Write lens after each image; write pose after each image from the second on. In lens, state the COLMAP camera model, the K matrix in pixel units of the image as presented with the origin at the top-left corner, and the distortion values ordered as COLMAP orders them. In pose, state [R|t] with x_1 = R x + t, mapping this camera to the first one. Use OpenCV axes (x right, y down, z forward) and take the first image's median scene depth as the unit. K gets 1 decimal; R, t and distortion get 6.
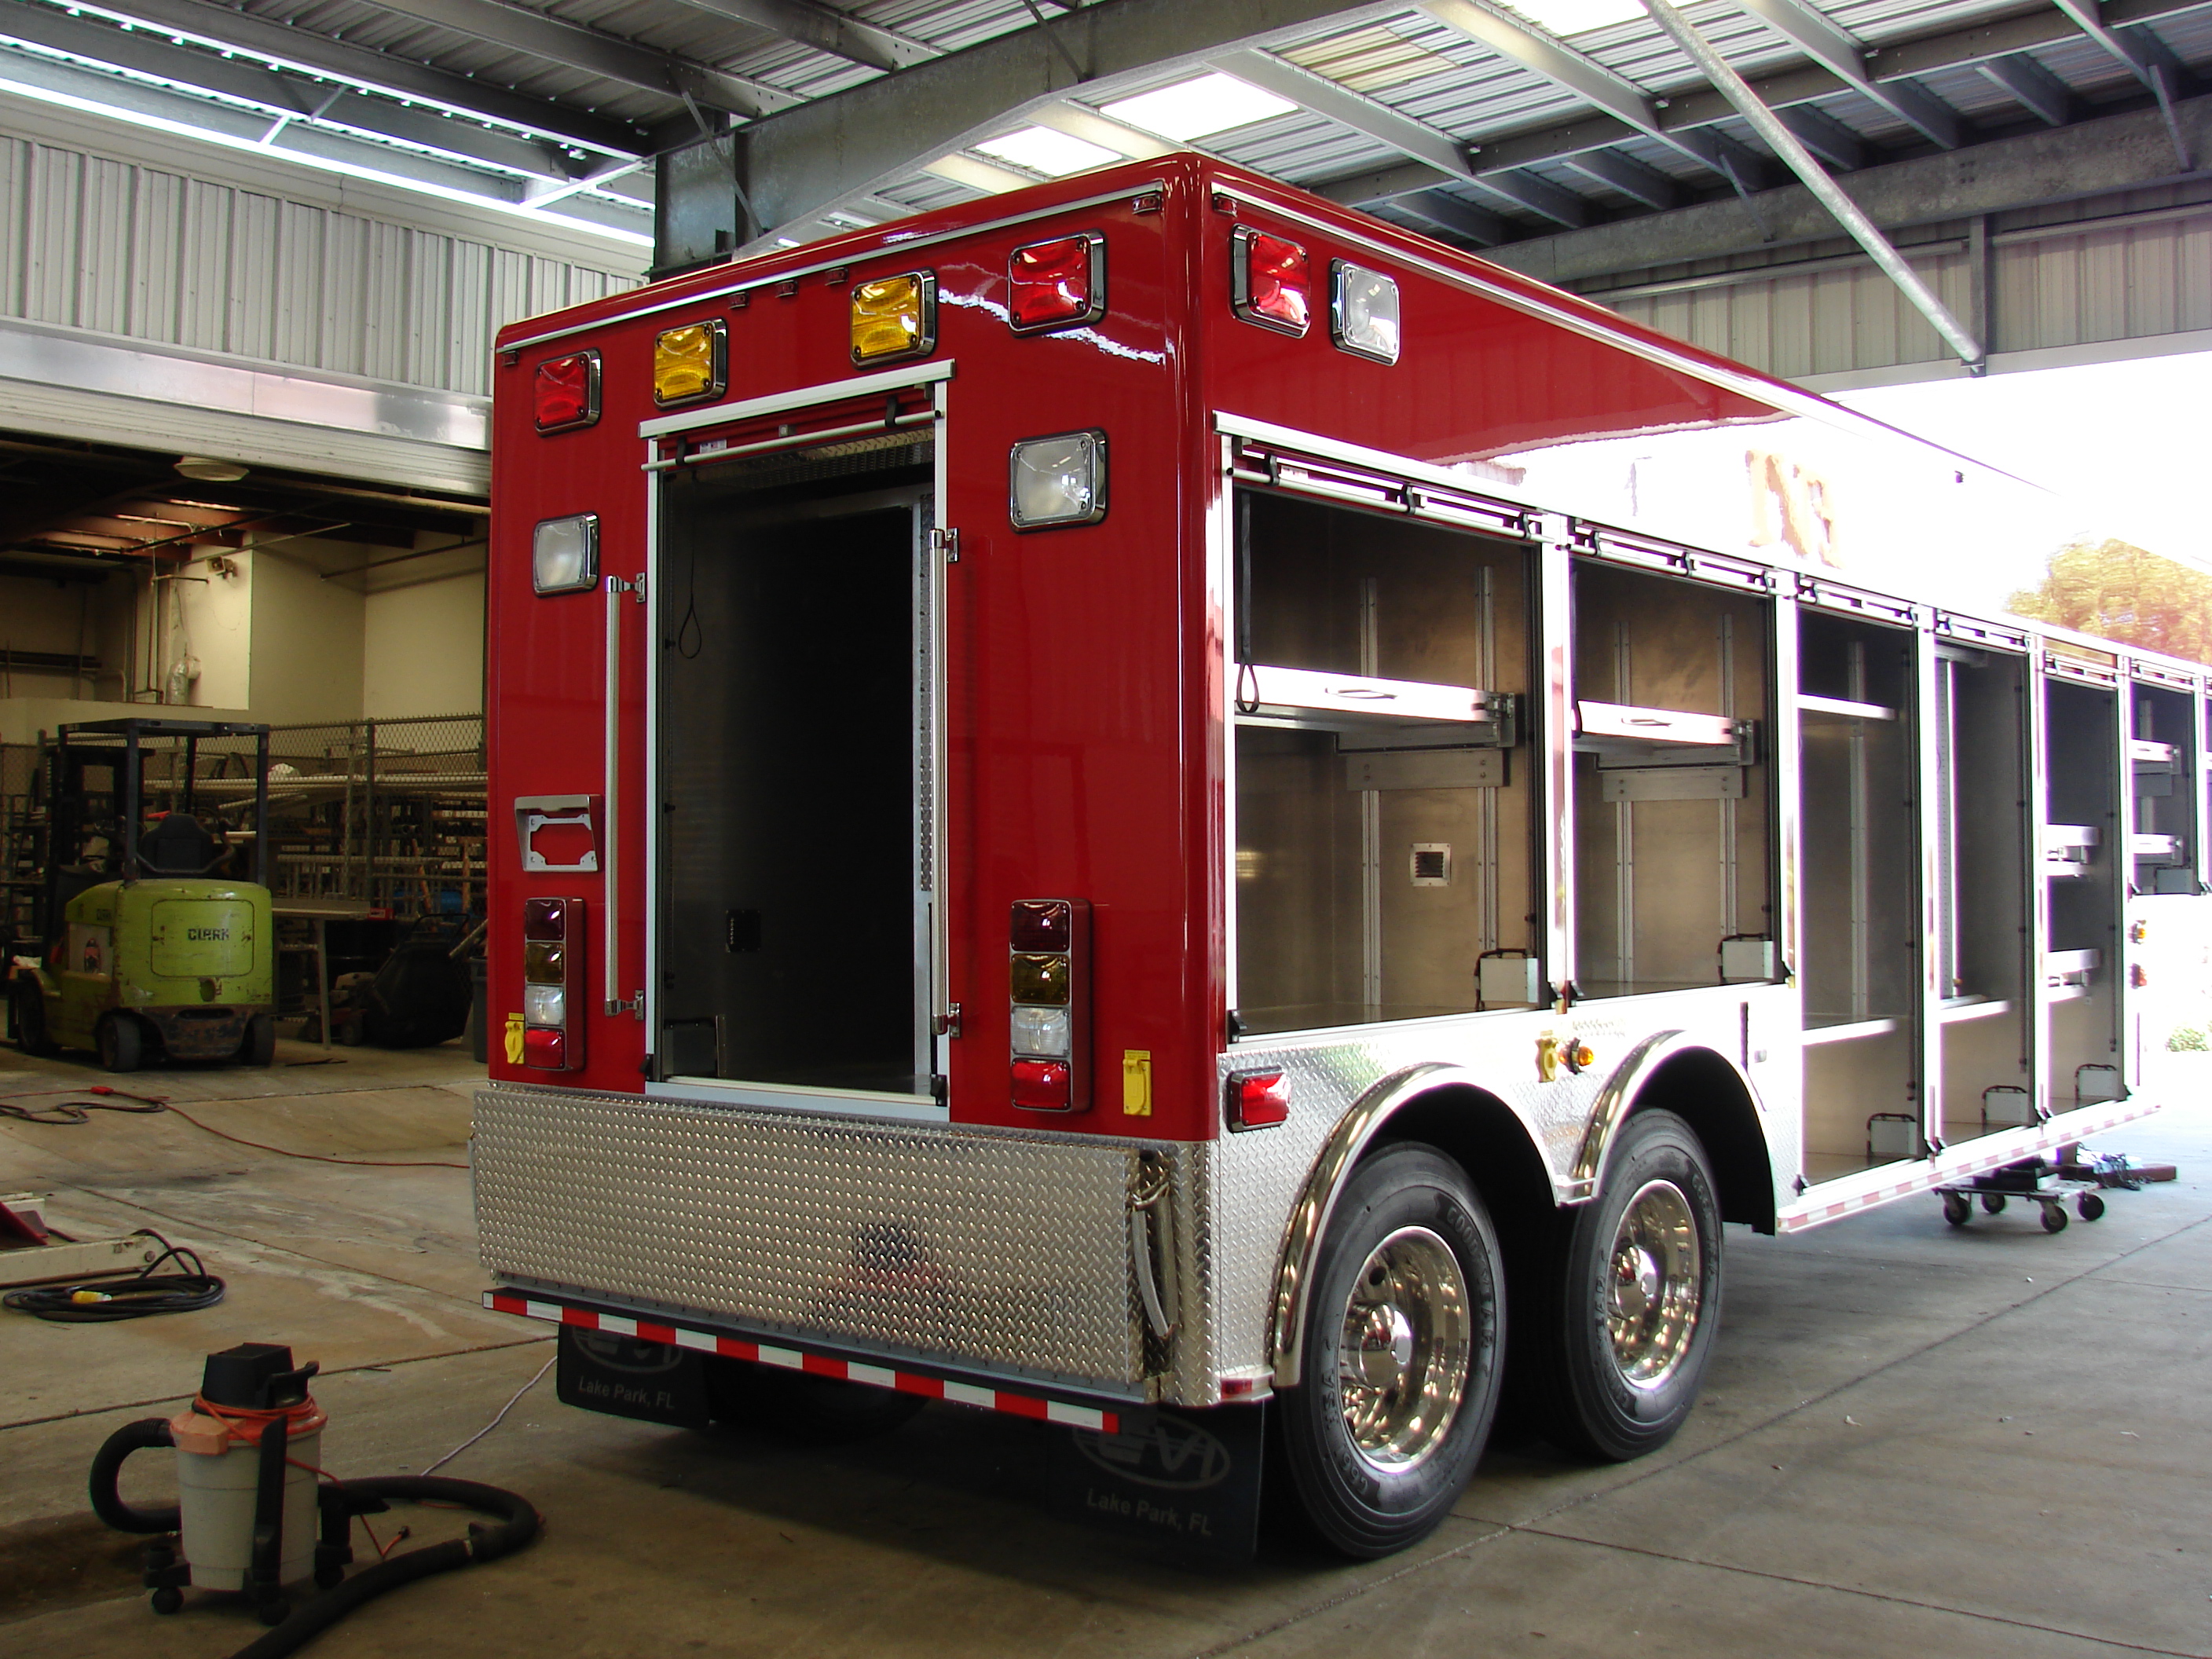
lens RADIAL K [[2265.3, 0, 1106.0], [0, 2265.3, 829.5], [0, 0, 1]] dist [-0.124328, 0.006529]
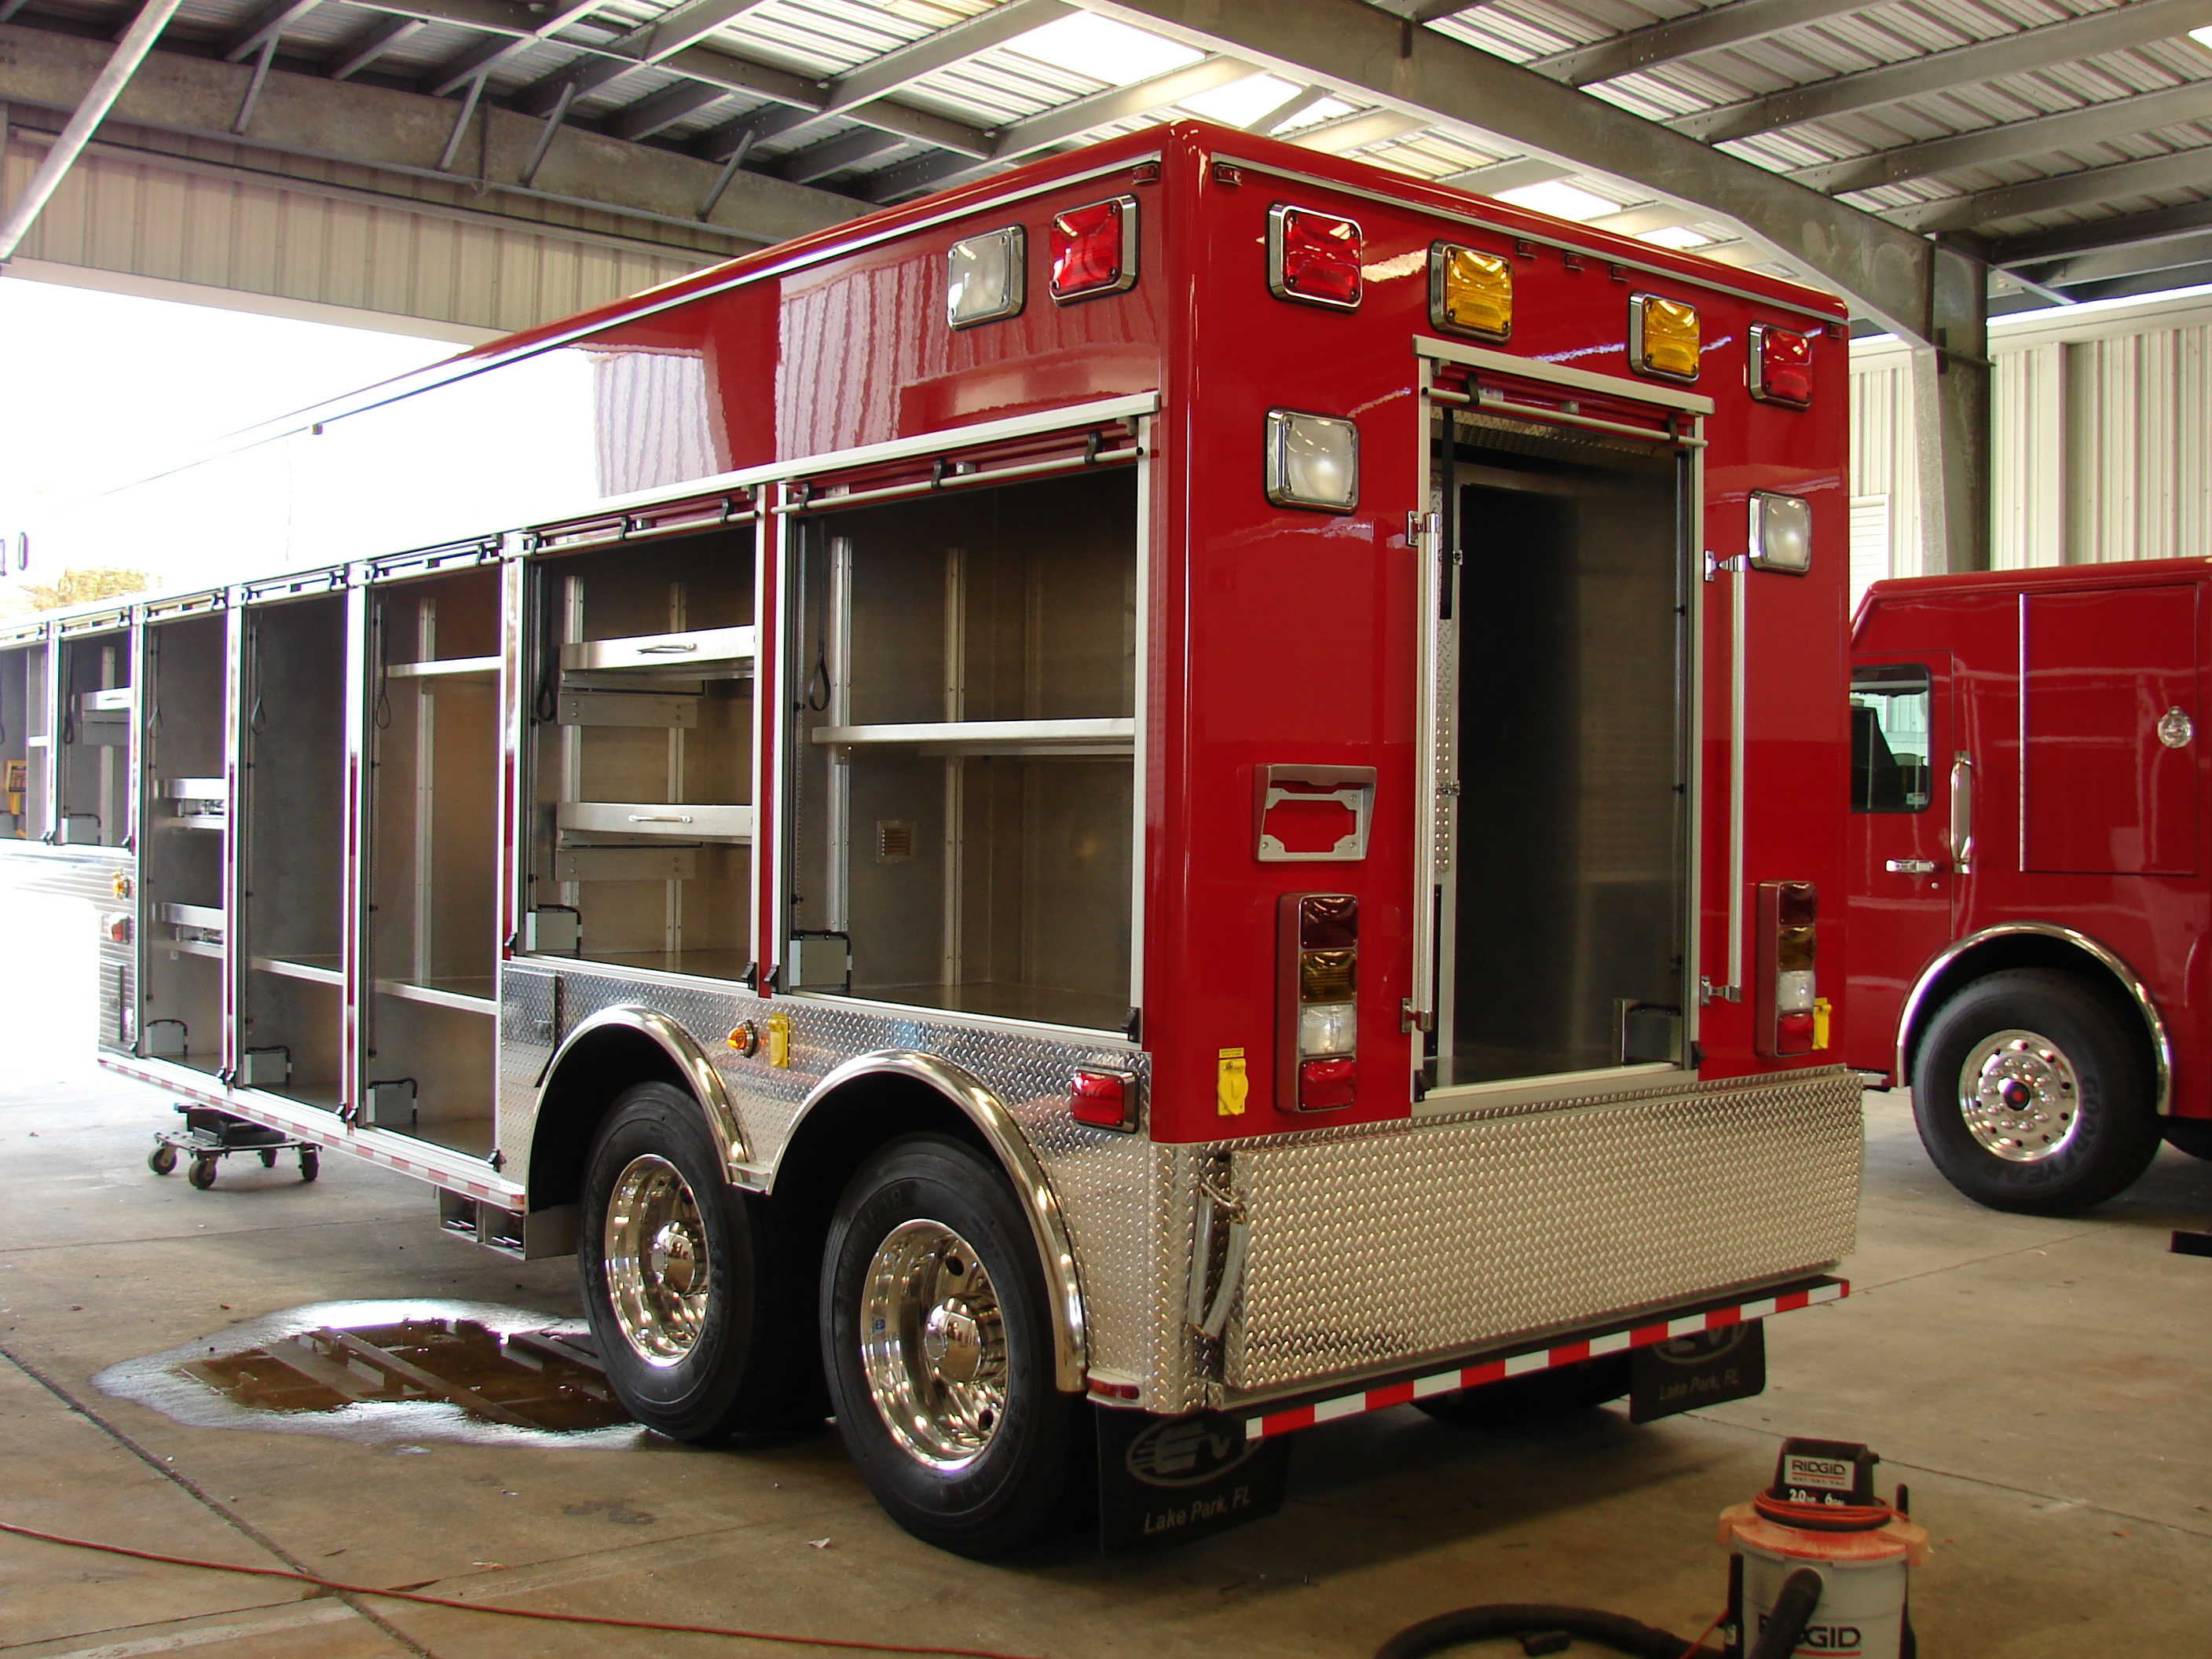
lens RADIAL K [[2407.4, 0, 1106.0], [0, 2407.4, 829.5], [0, 0, 1]] dist [-0.151635, 0.001969]
pose [[0.165369, 0.000113, 0.986232, -1.107973], [-0.026881, 0.999629, 0.004393, 0.005943], [-0.985865, -0.027238, 0.165311, 0.951003]]
